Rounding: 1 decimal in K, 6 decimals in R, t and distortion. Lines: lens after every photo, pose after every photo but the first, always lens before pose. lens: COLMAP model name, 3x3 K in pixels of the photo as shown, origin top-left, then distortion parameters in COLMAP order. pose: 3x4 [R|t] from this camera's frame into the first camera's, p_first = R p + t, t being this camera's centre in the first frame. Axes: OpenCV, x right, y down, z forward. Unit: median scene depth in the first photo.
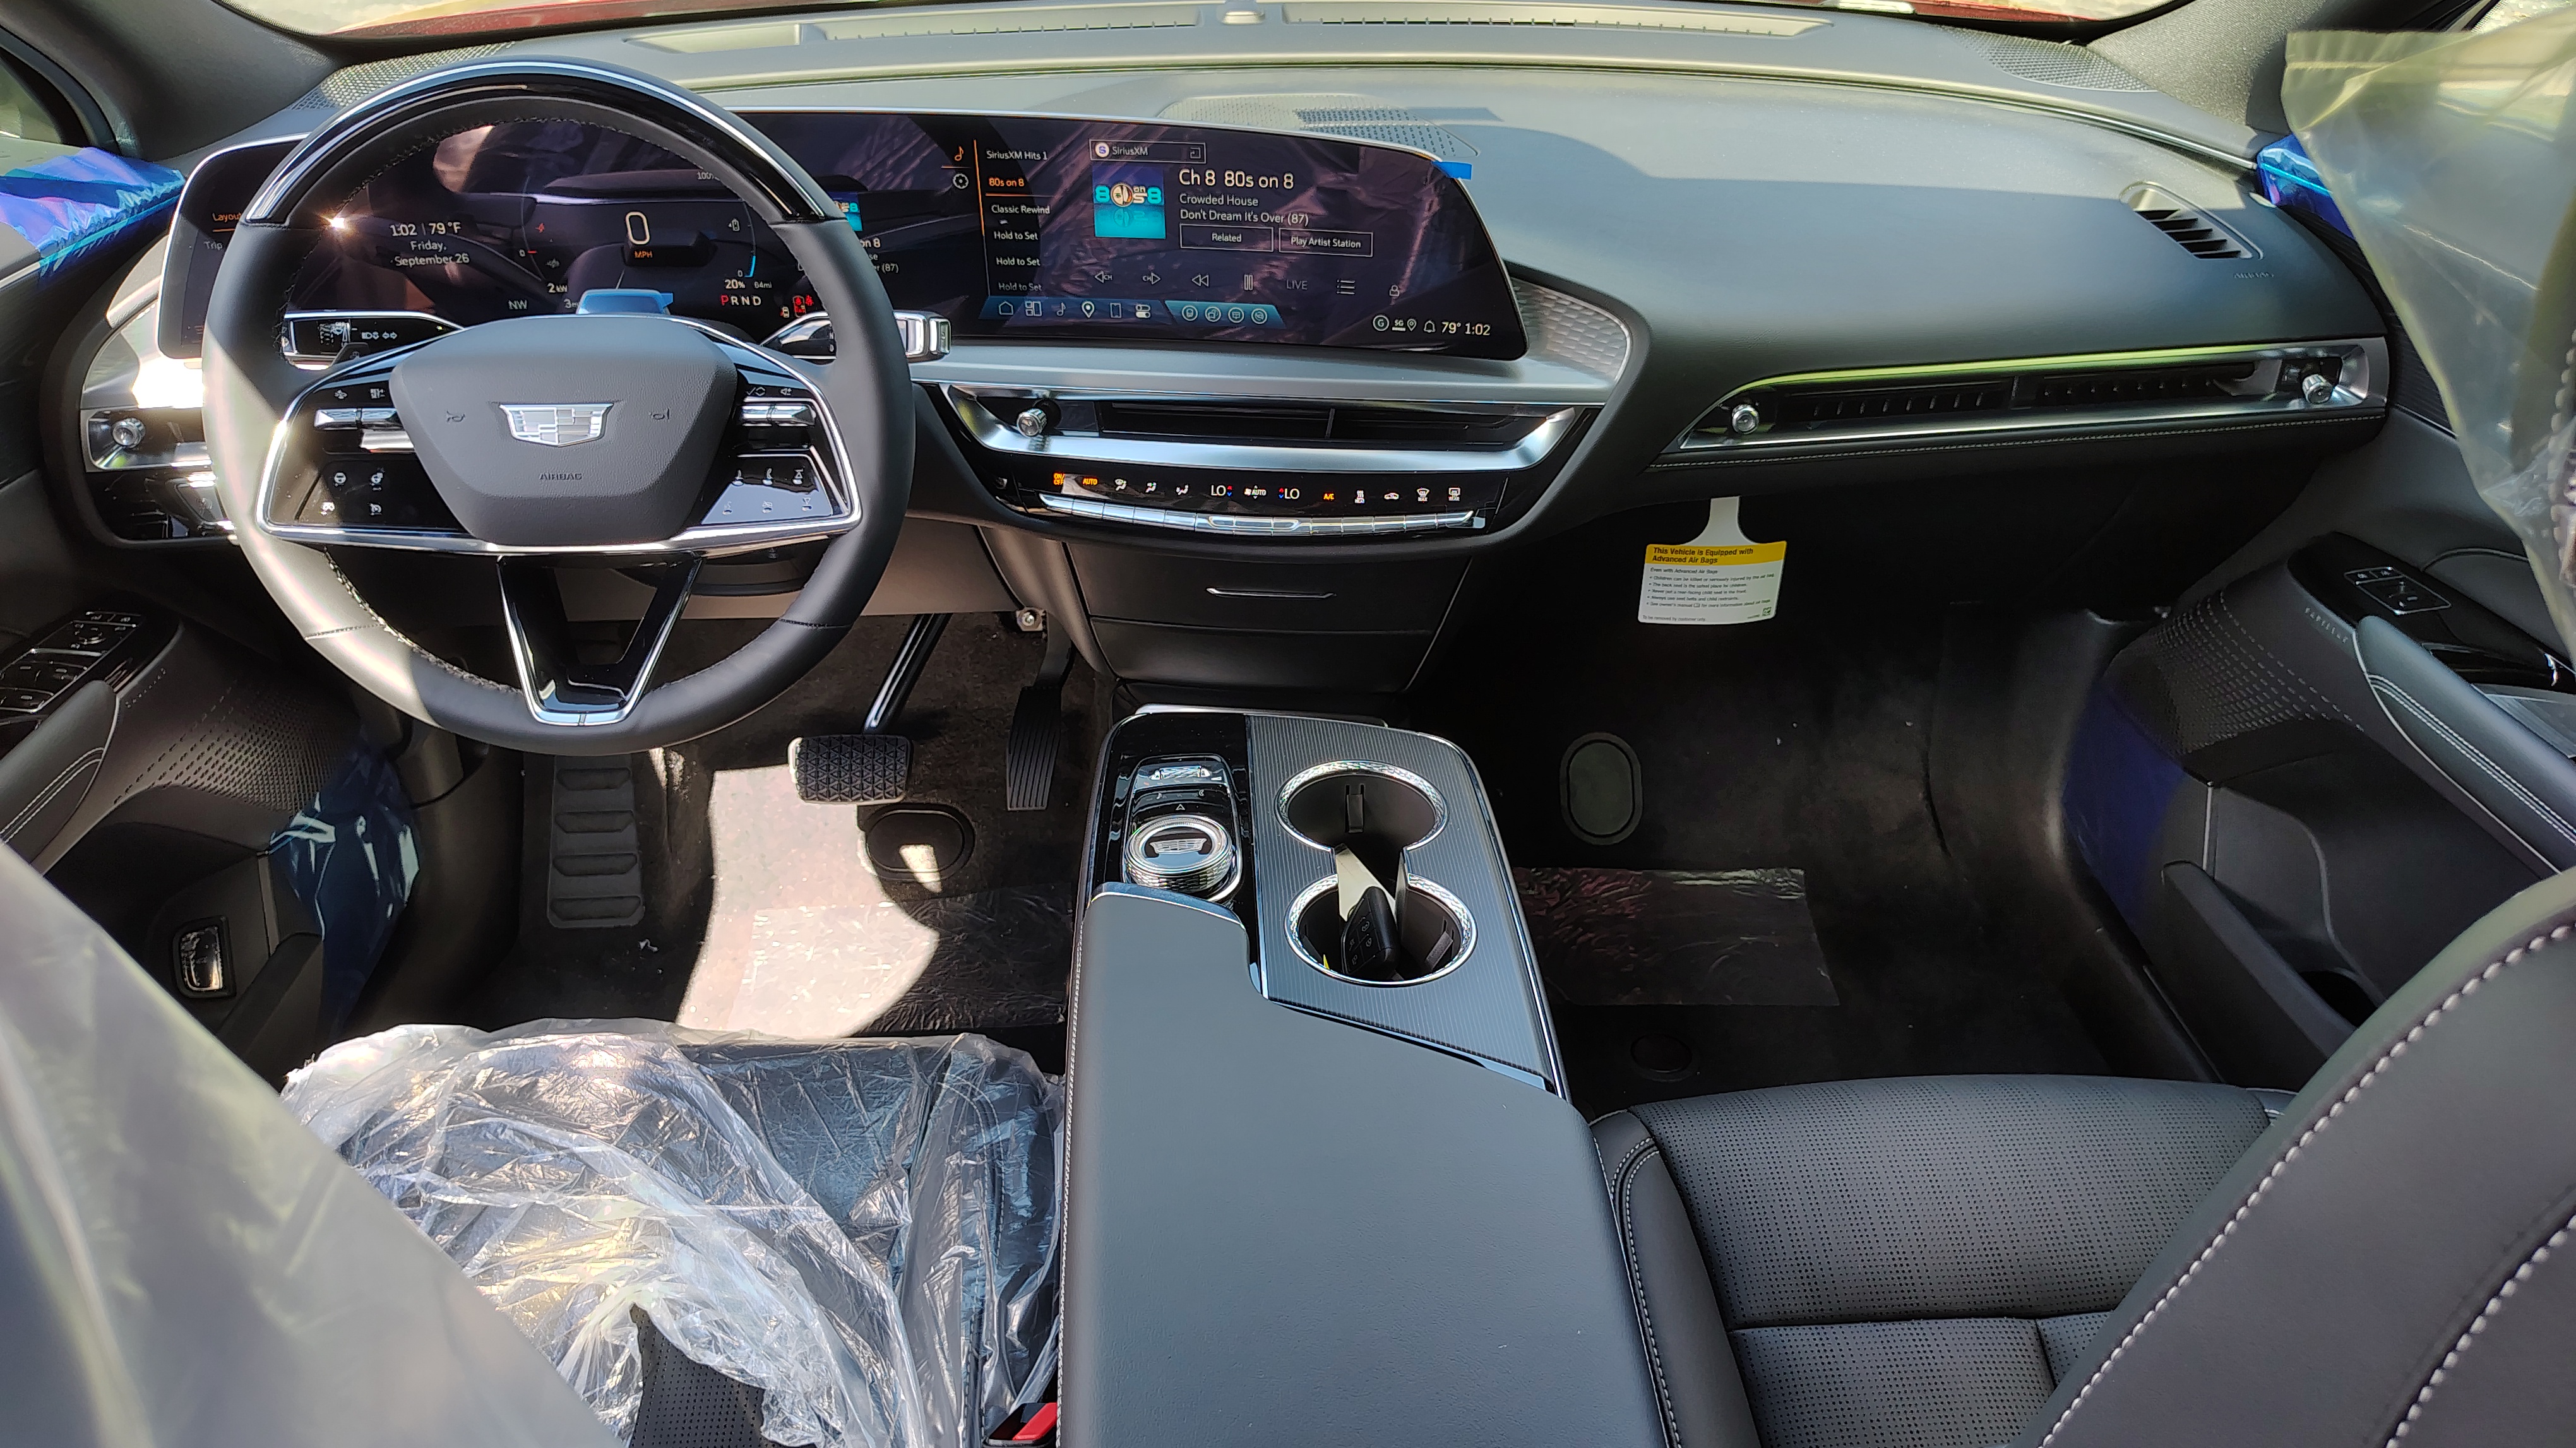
lens RADIAL K [[2130.6, 0, 1337.5], [0, 2130.6, 683.4], [0, 0, 1]] dist [0.048982, -0.119753]
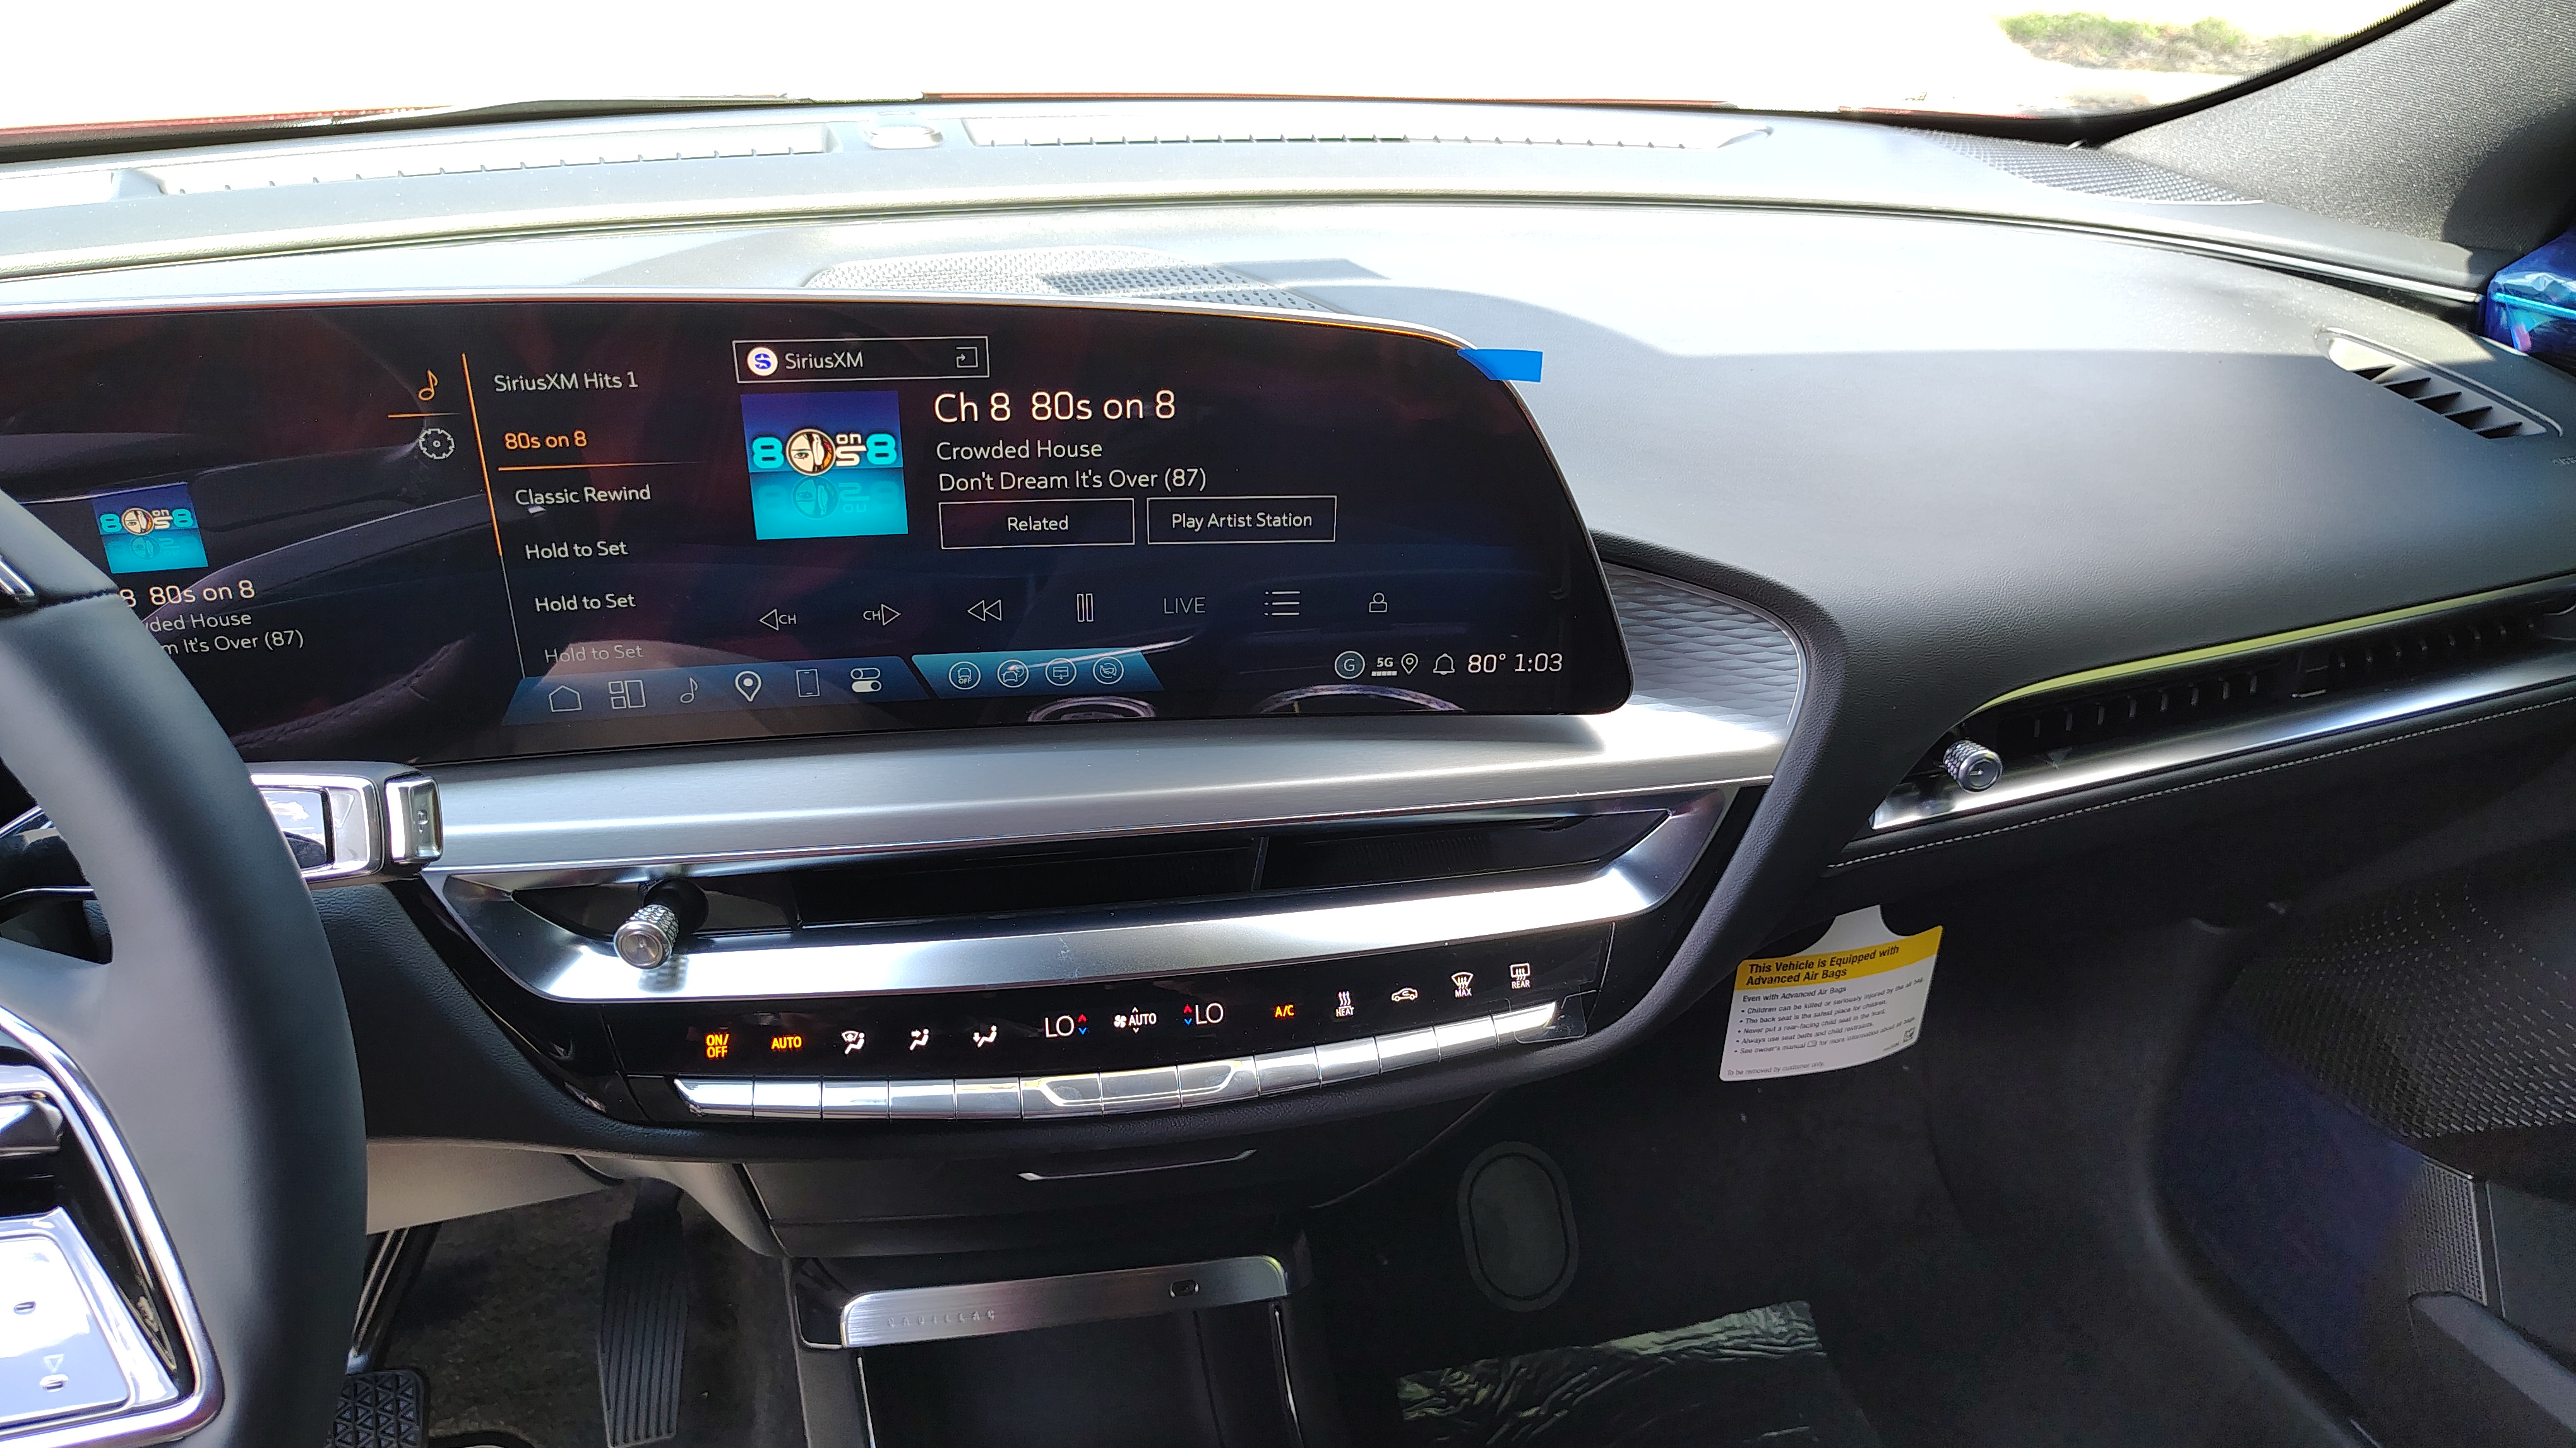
lens RADIAL K [[1833.4, 0, 1326.7], [0, 1833.4, 672.1], [0, 0, 1]] dist [-0.000775, -0.001858]
pose [[0.958769, -0.096060, 0.267460, -0.103209], [0.110498, 0.993094, -0.039428, -0.149634], [-0.261825, 0.067356, 0.962762, 0.574017]]
